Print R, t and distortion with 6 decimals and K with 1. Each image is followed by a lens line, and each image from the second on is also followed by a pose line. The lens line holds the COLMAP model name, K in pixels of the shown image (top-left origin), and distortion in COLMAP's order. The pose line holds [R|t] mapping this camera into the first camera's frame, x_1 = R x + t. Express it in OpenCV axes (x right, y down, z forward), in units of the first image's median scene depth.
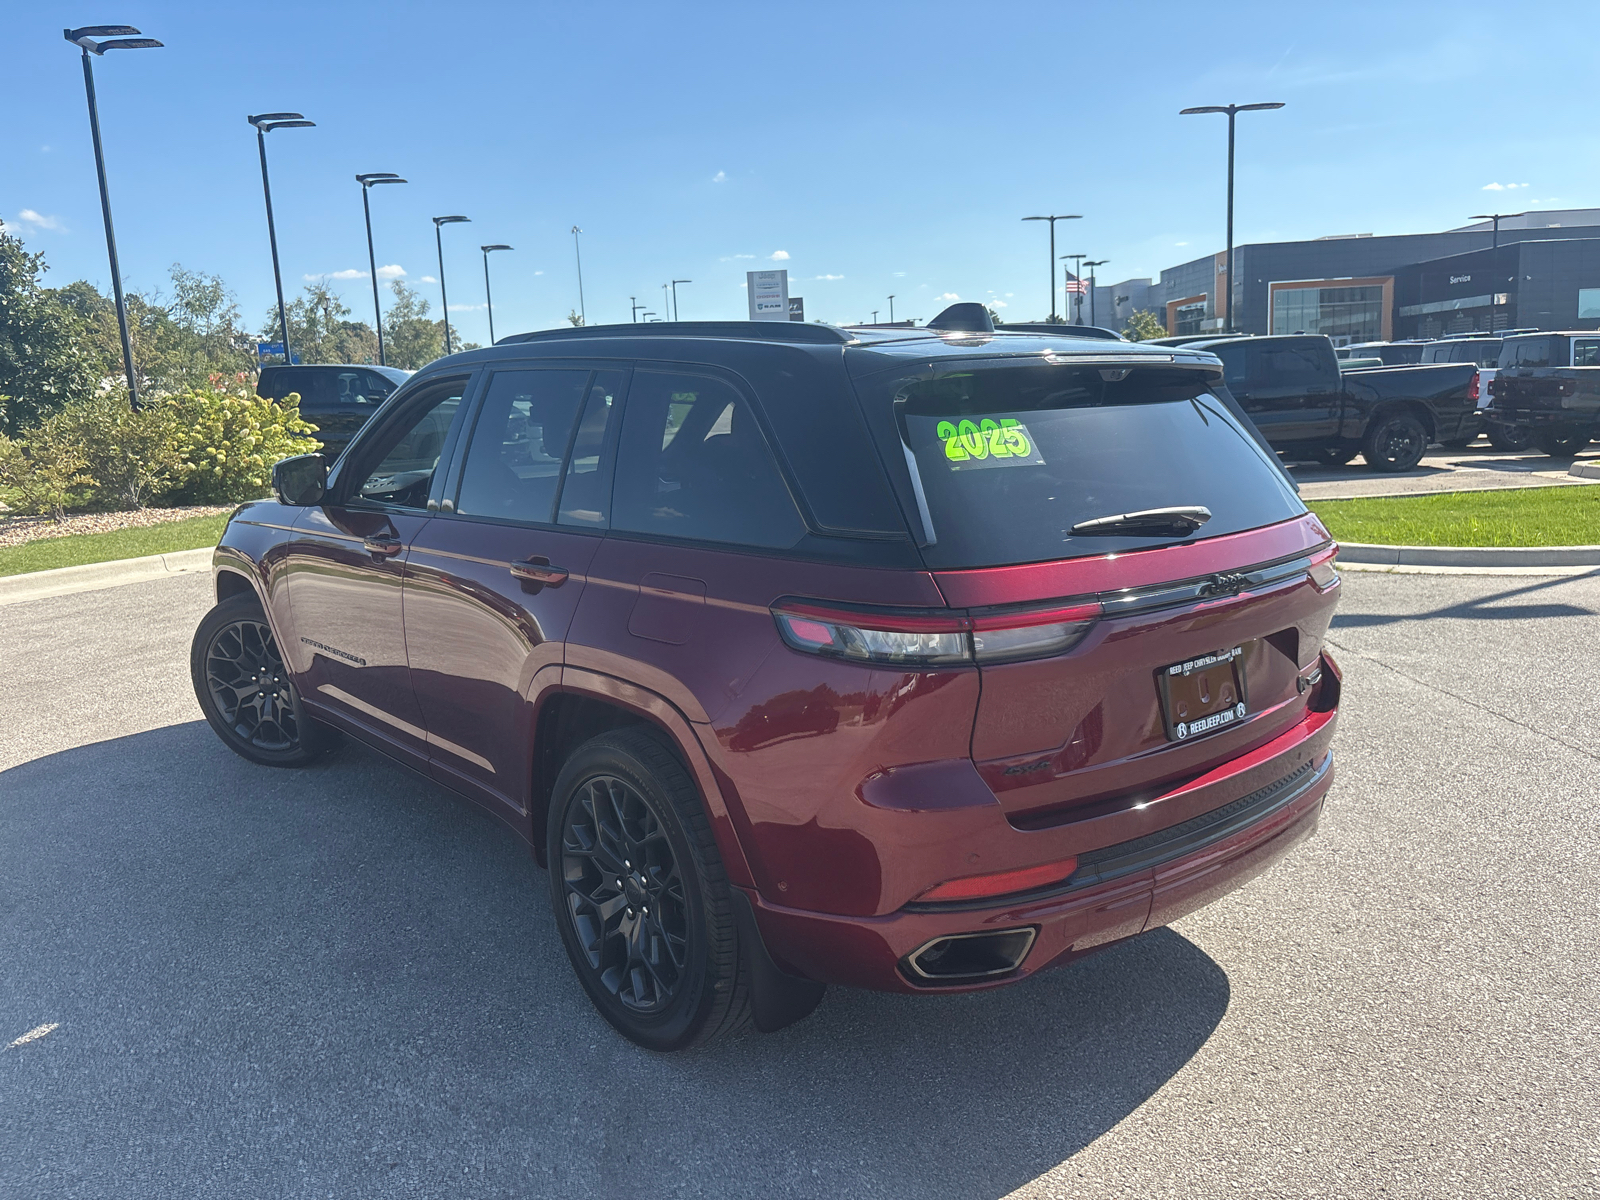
lens RADIAL K [[1223.4, 0, 800.7], [0, 1223.4, 613.7], [0, 0, 1]] dist [0.019206, -0.013605]
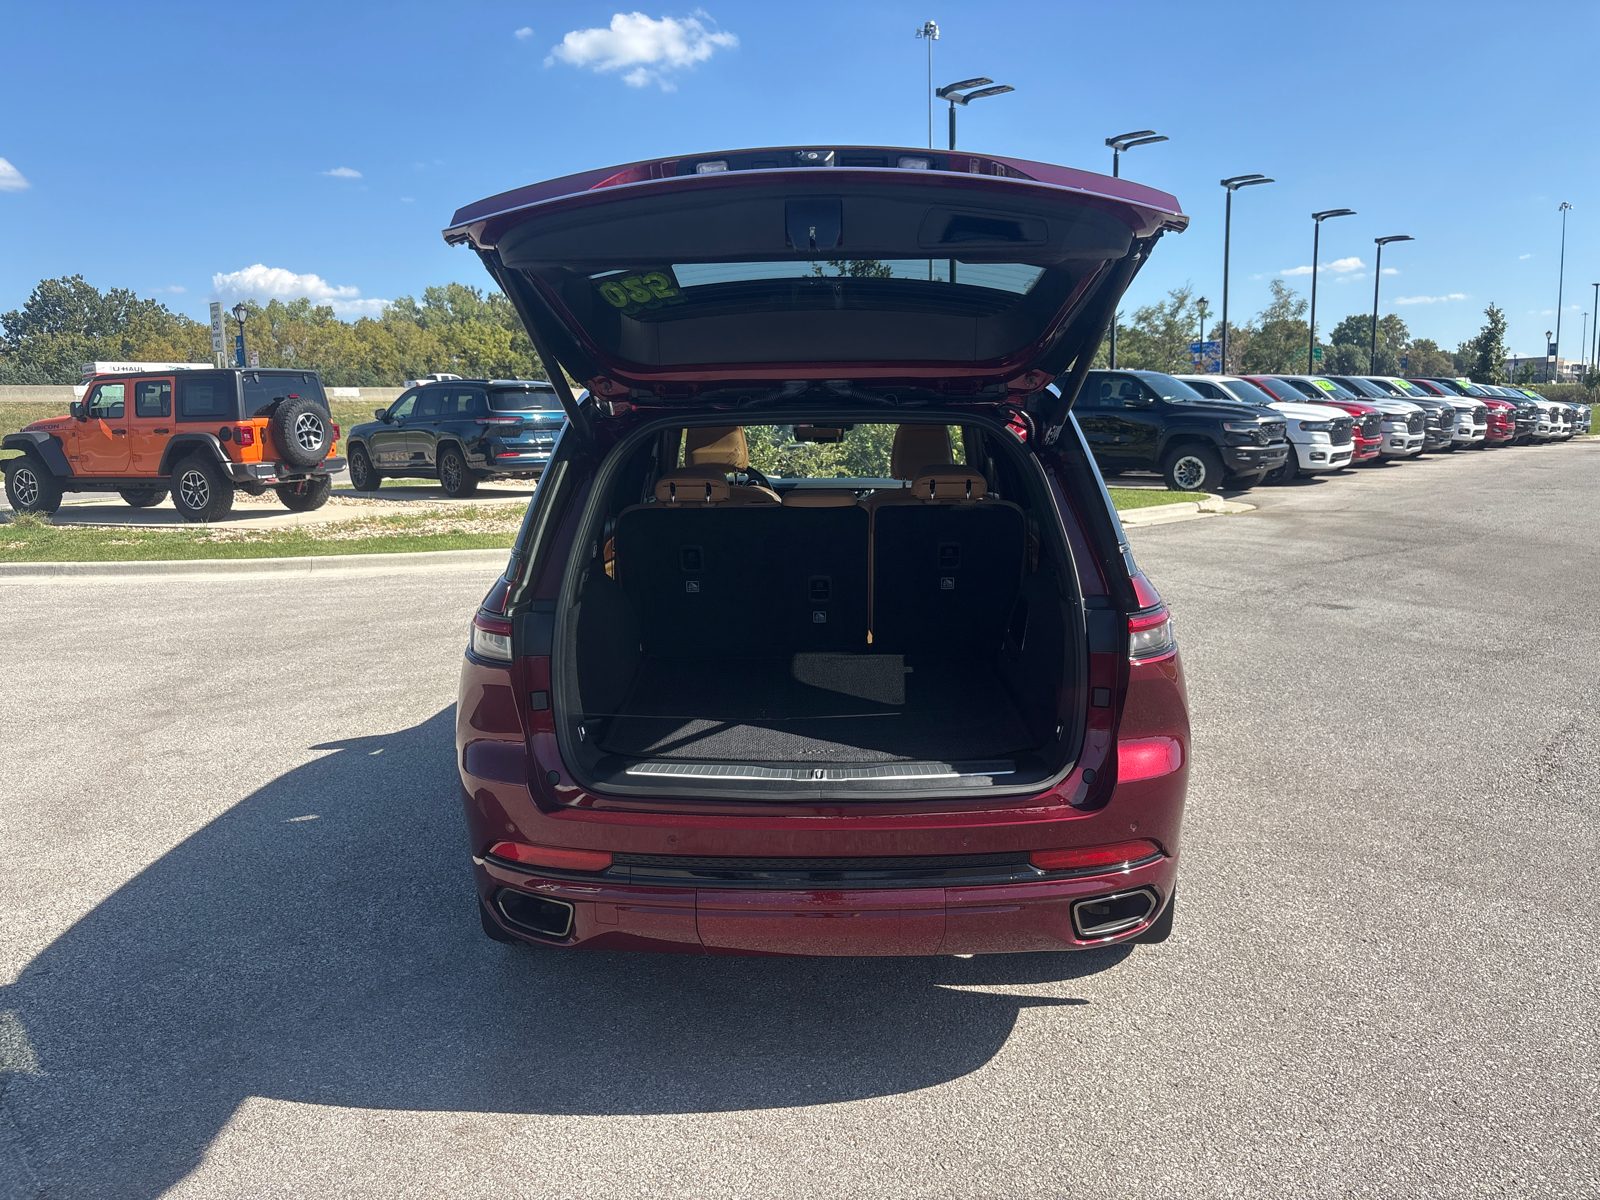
lens RADIAL K [[1223.4, 0, 802.9], [0, 1223.4, 615.6], [0, 0, 1]] dist [0.019206, -0.013605]
pose [[0.755974, 0.130516, -0.641459, 0.131332], [-0.128757, 0.990426, 0.049777, -0.011870], [0.641814, 0.044962, 0.765541, 0.030905]]
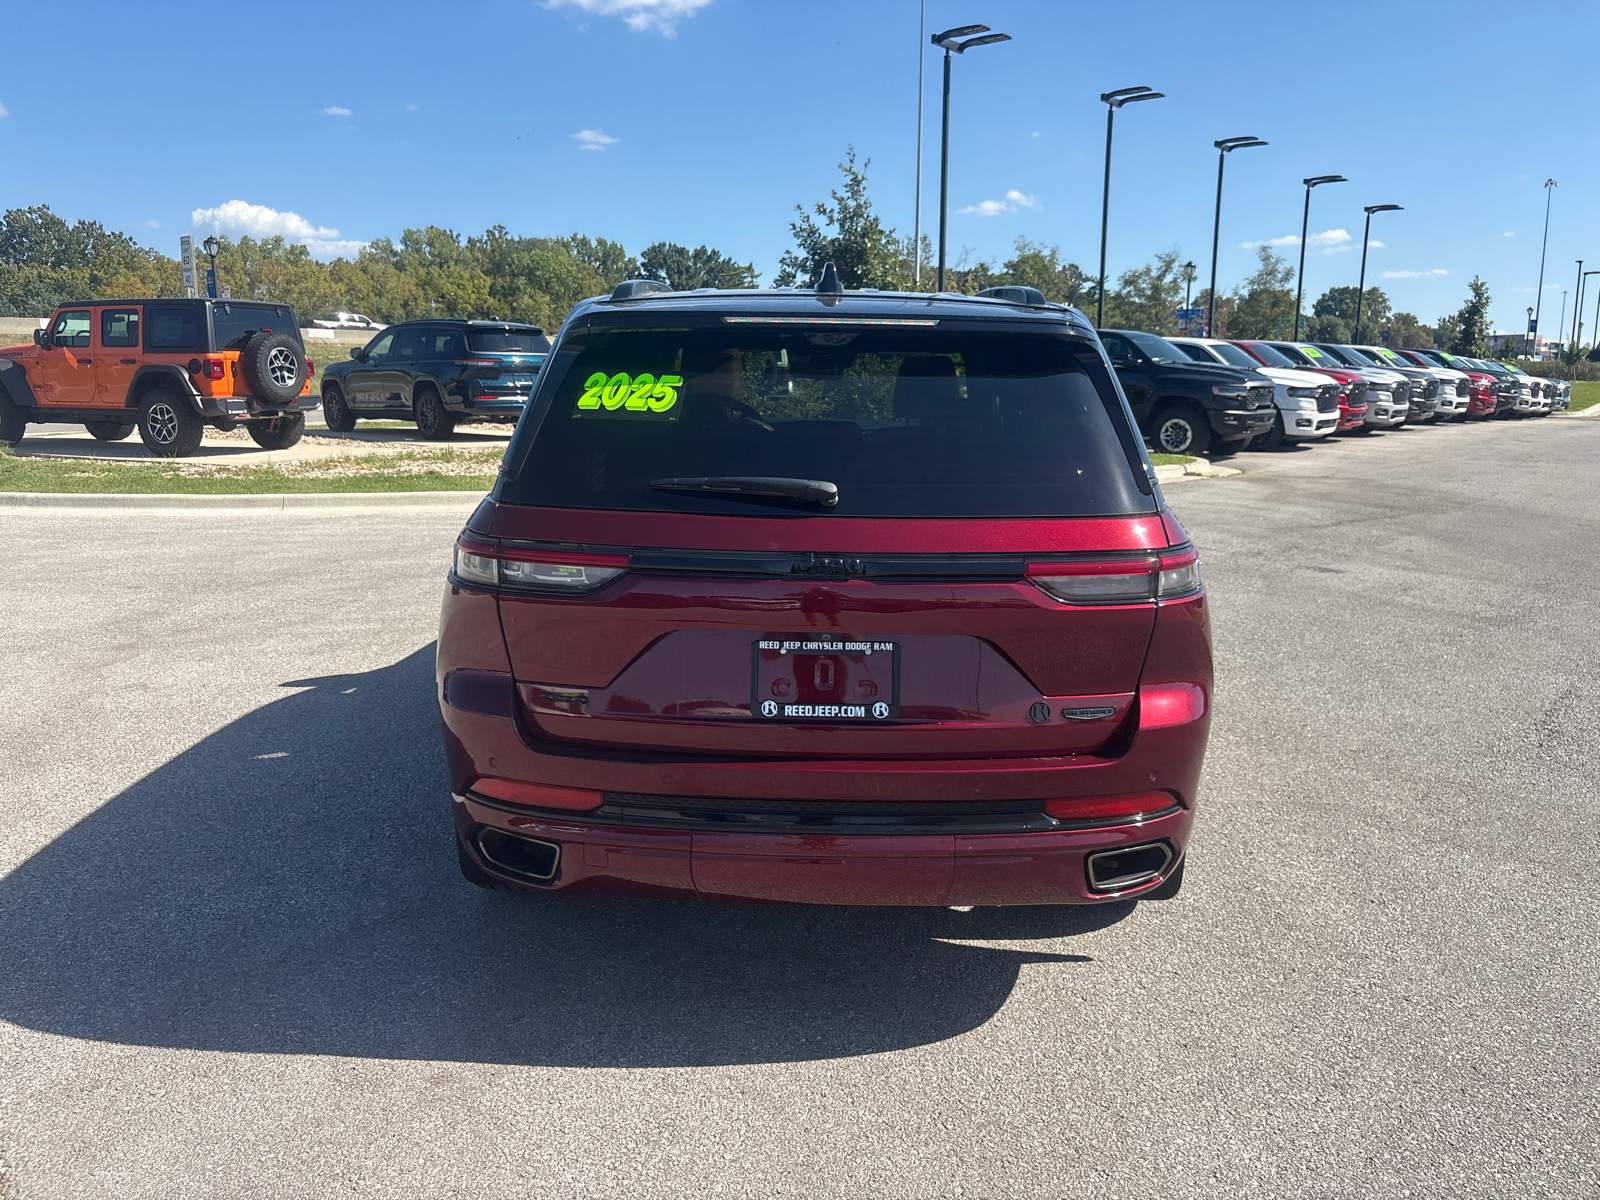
lens RADIAL K [[1223.4, 0, 803.0], [0, 1223.4, 616.7], [0, 0, 1]] dist [0.019206, -0.013605]
pose [[0.765032, 0.171008, -0.620872, 0.123577], [-0.154122, 0.984700, 0.081311, -0.007824], [0.625278, 0.033485, 0.779683, 0.035564]]
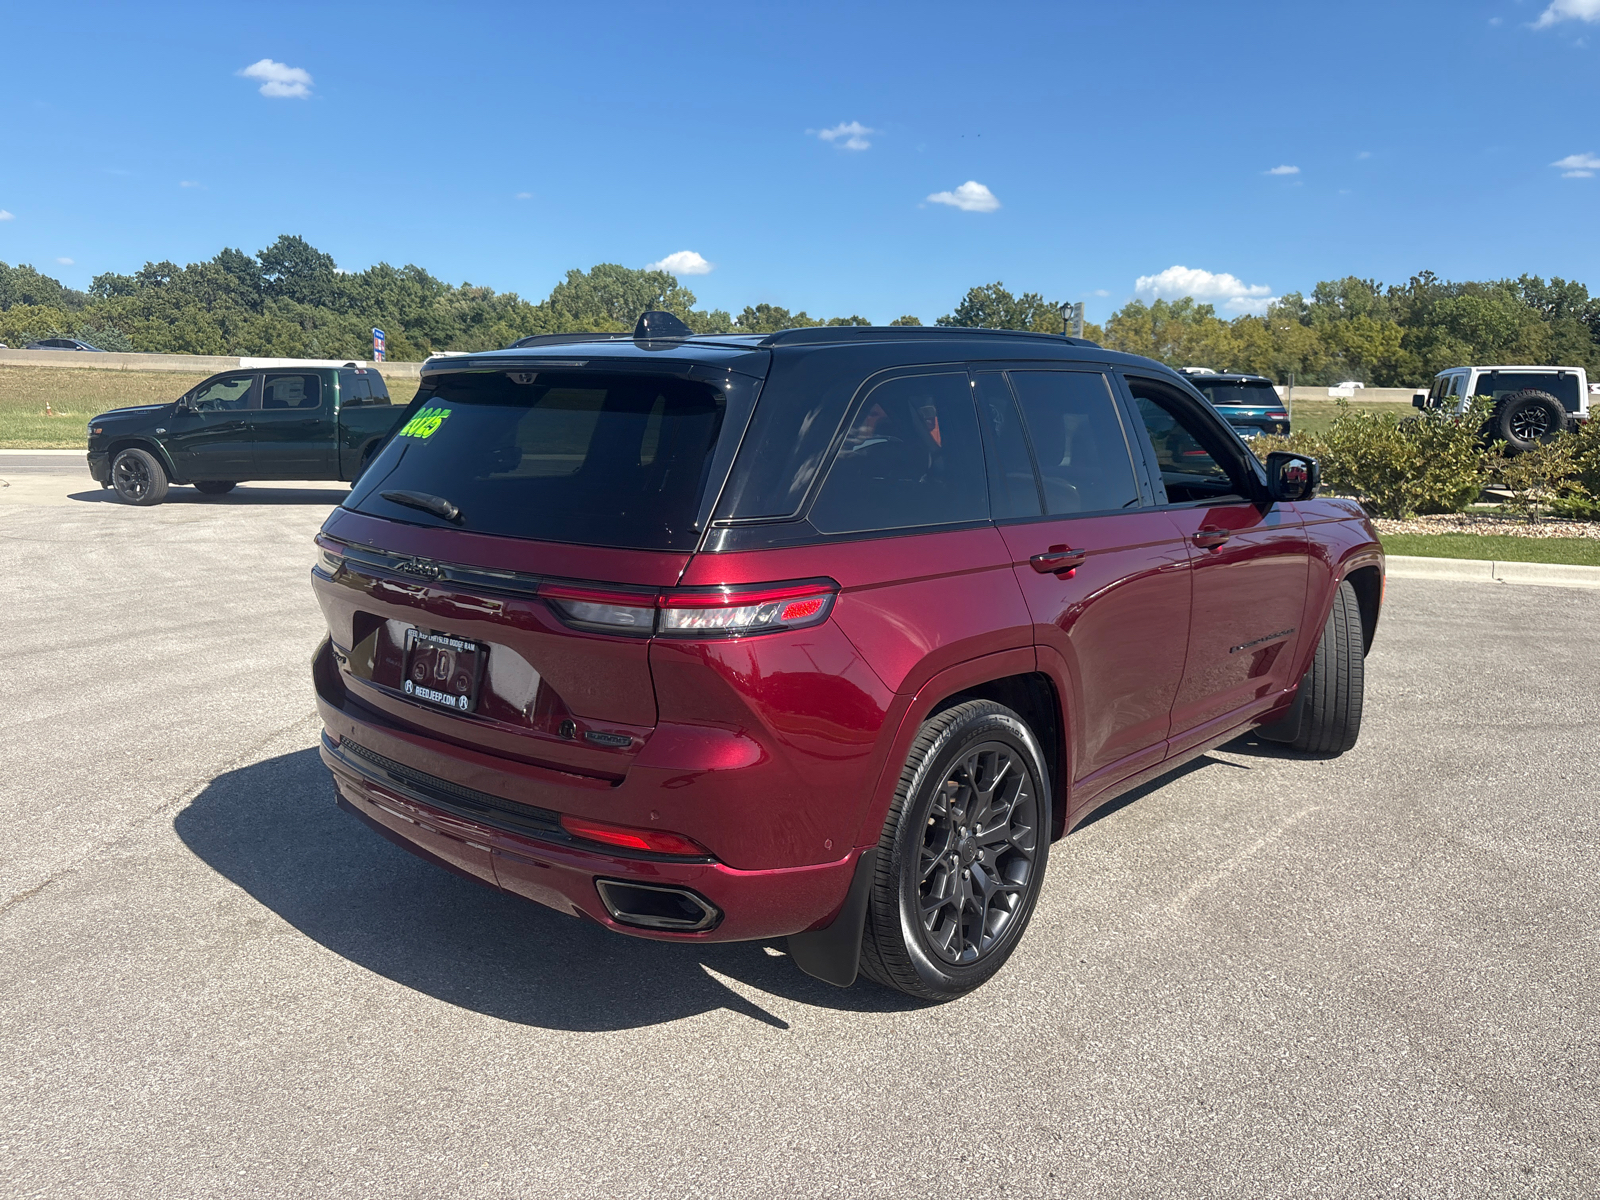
lens RADIAL K [[1223.4, 0, 800.8], [0, 1223.4, 633.1], [0, 0, 1]] dist [0.019206, -0.013605]
pose [[0.163915, 0.215731, -0.962596, 0.197516], [-0.204105, 0.962096, 0.180863, -0.031752], [0.965128, 0.166825, 0.201734, 0.150220]]
